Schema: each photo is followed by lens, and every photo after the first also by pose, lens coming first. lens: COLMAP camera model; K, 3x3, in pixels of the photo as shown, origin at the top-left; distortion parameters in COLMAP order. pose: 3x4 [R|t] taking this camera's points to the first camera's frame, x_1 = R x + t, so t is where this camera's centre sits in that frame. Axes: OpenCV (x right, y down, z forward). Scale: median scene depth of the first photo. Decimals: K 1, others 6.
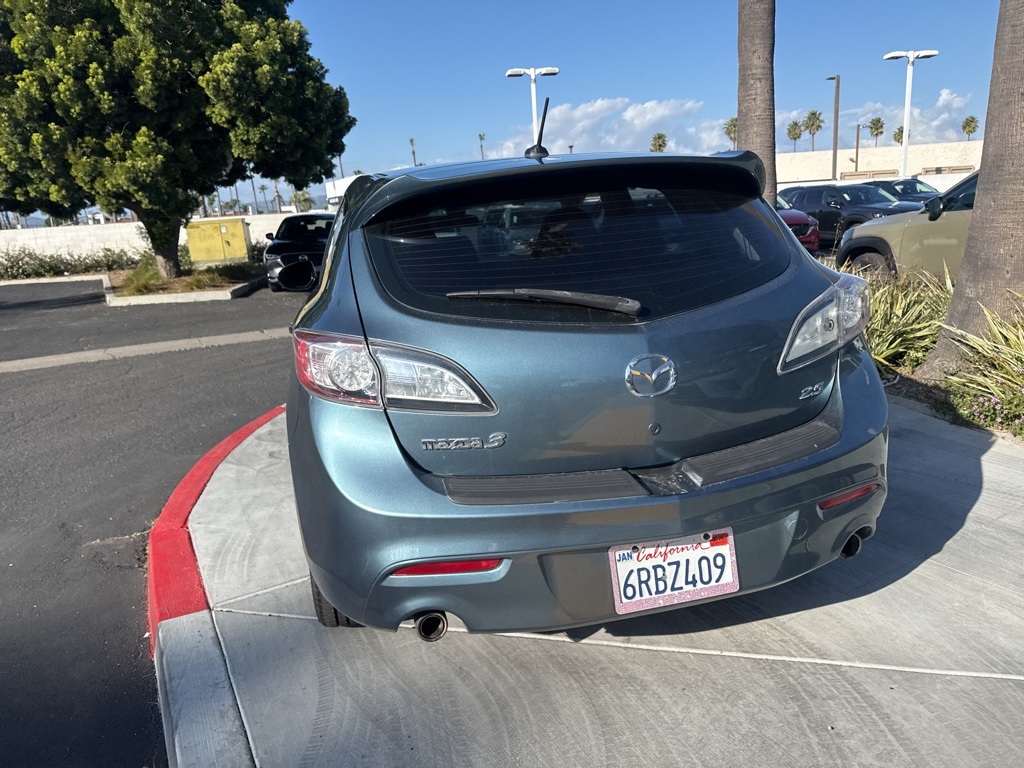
lens RADIAL K [[723.6, 0, 509.9], [0, 723.6, 392.0], [0, 0, 1]] dist [0.015725, -0.019179]
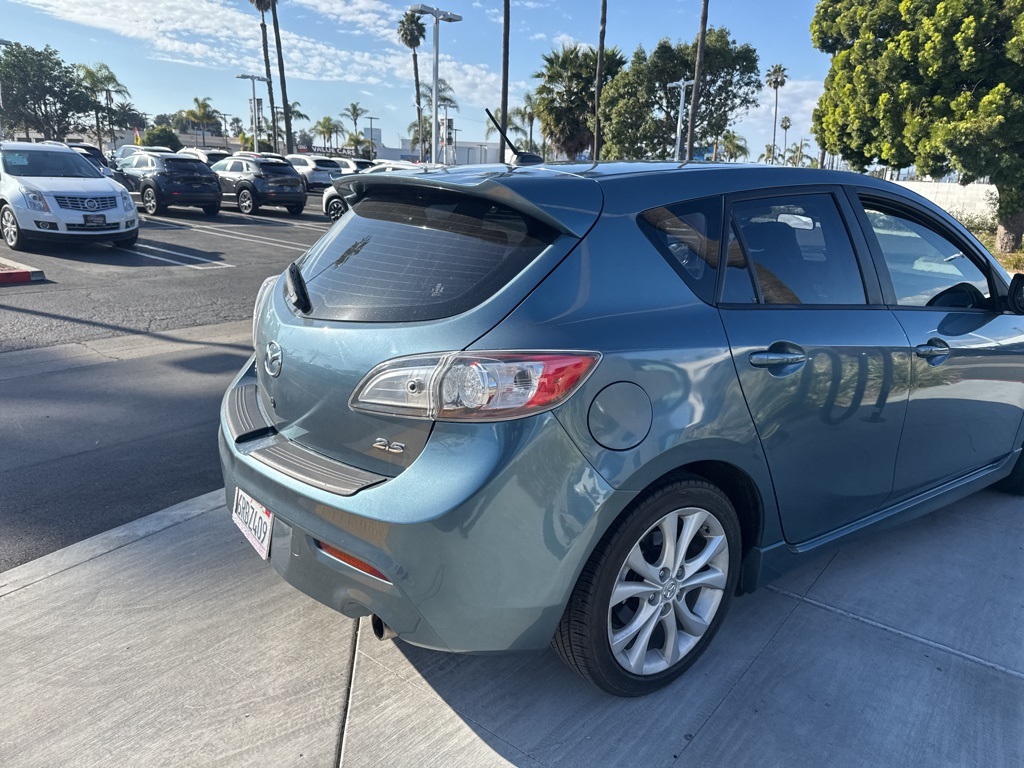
lens RADIAL K [[730.1, 0, 509.2], [0, 730.1, 388.9], [0, 0, 1]] dist [0.011550, -0.009456]
pose [[0.380891, 0.332954, -0.862591, 0.190528], [-0.284306, 0.929892, 0.233391, -0.049743], [0.879825, 0.156343, 0.448848, 0.108138]]
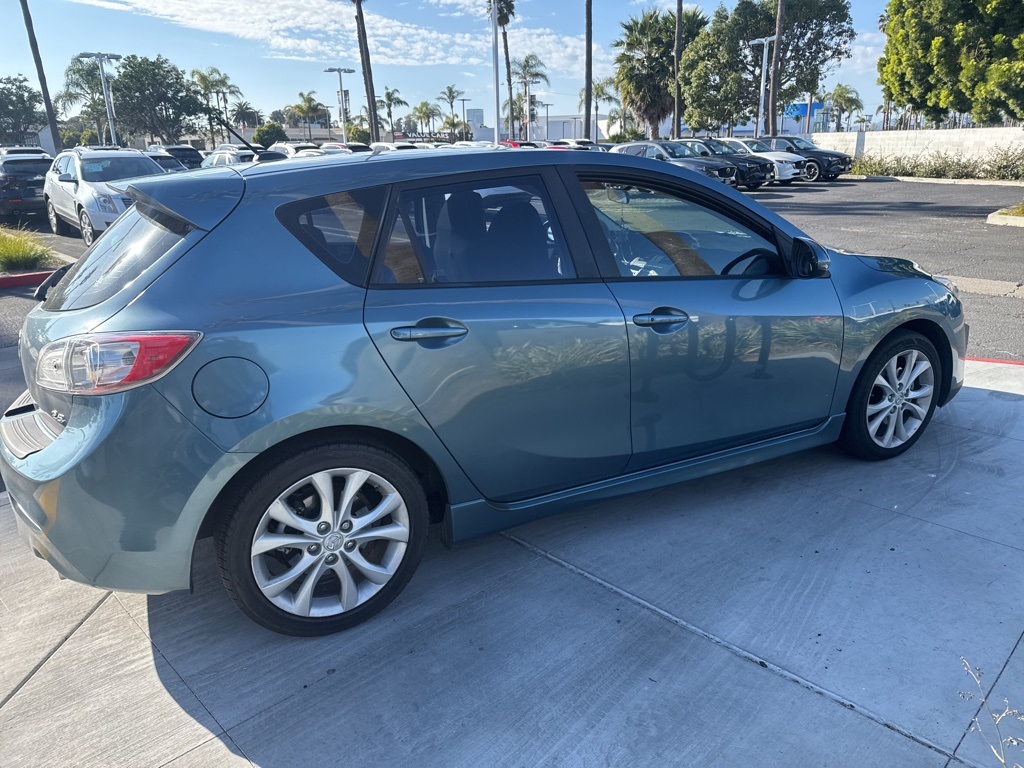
lens RADIAL K [[729.3, 0, 512.0], [0, 729.3, 384.0], [0, 0, 1]] dist [0.009961, -0.006426]
pose [[0.261631, 0.348551, -0.900034, 0.239150], [-0.225800, 0.928741, 0.294030, -0.079780], [0.938383, 0.126301, 0.321690, 0.196236]]
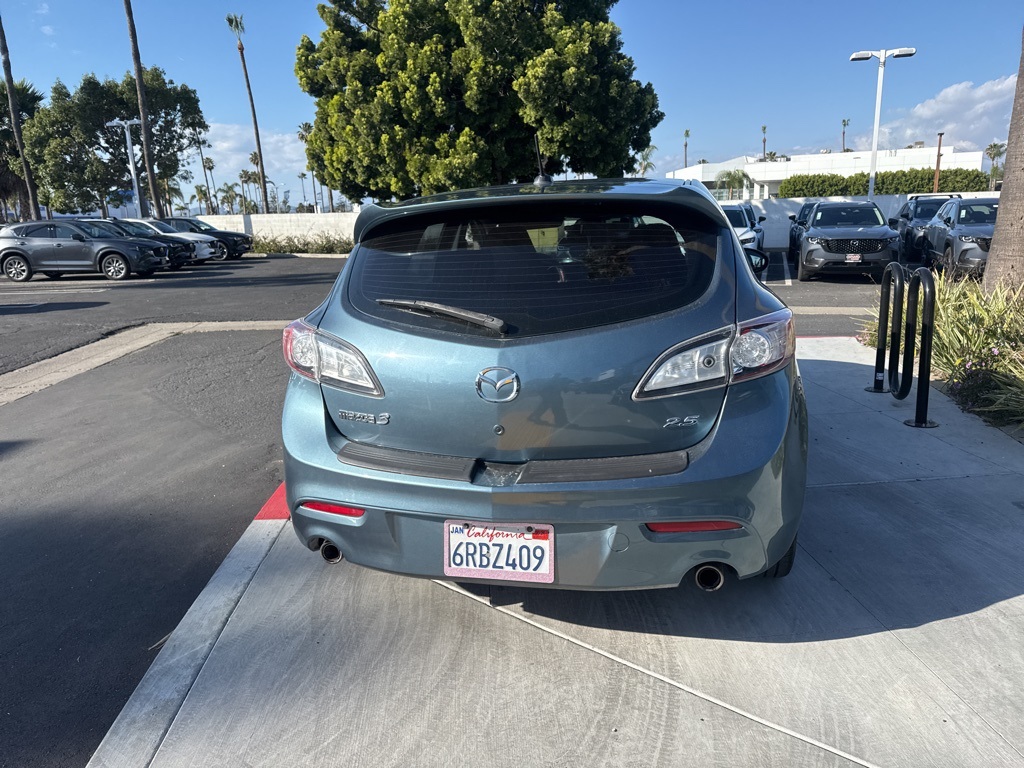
lens RADIAL K [[721.9, 0, 509.3], [0, 721.9, 396.5], [0, 0, 1]] dist [0.032729, -0.039163]
pose [[0.898876, 0.139668, -0.415349, 0.095338], [-0.131641, 0.990132, 0.048058, -0.008339], [0.417962, 0.011479, 0.908392, -0.007987]]
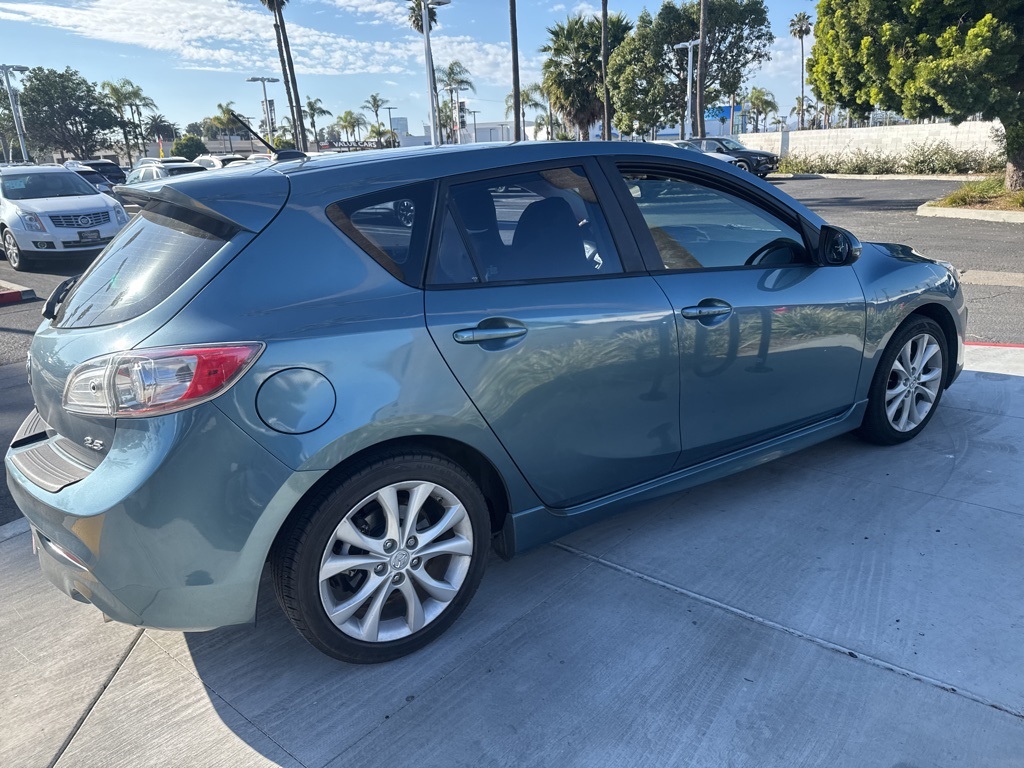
lens RADIAL K [[730.1, 0, 509.2], [0, 730.1, 388.9], [0, 0, 1]] dist [0.011550, -0.009456]
pose [[0.350845, 0.330460, -0.876187, 0.223490], [-0.202952, 0.940258, 0.273358, -0.069670], [0.914176, 0.081917, 0.396953, 0.170681]]
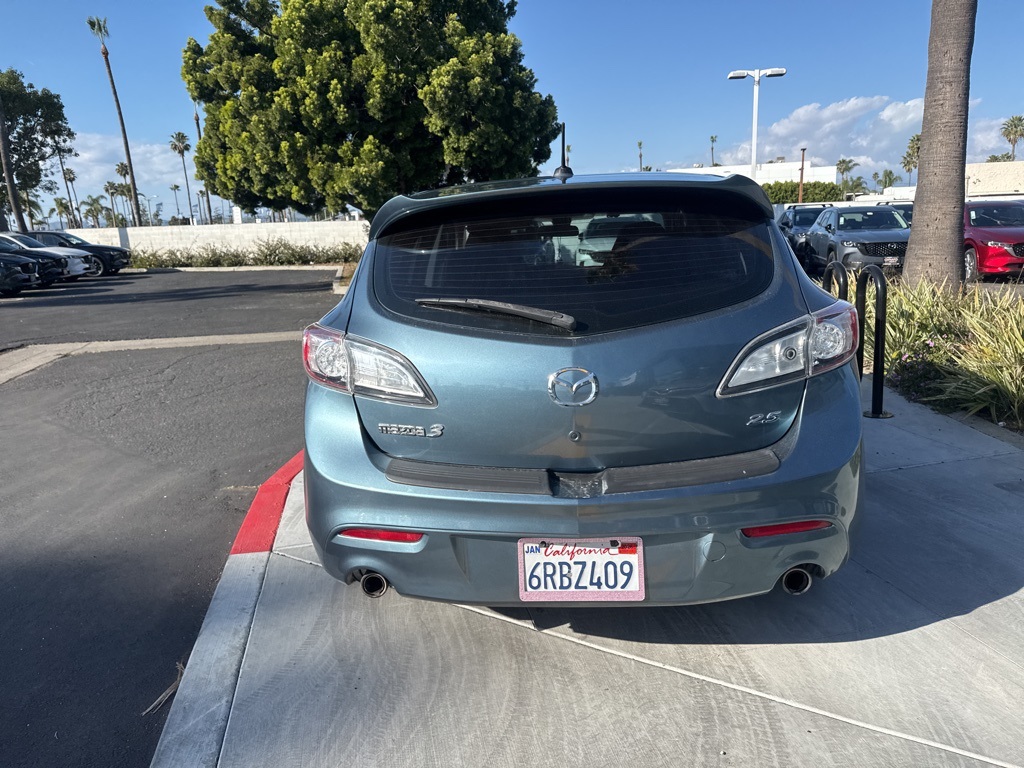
lens RADIAL K [[723.6, 0, 509.9], [0, 723.6, 392.0], [0, 0, 1]] dist [0.015725, -0.019179]
pose [[0.955154, 0.093182, -0.281065, 0.055403], [-0.094210, 0.995503, 0.009882, -0.002162], [0.280722, 0.017040, 0.959638, -0.008056]]
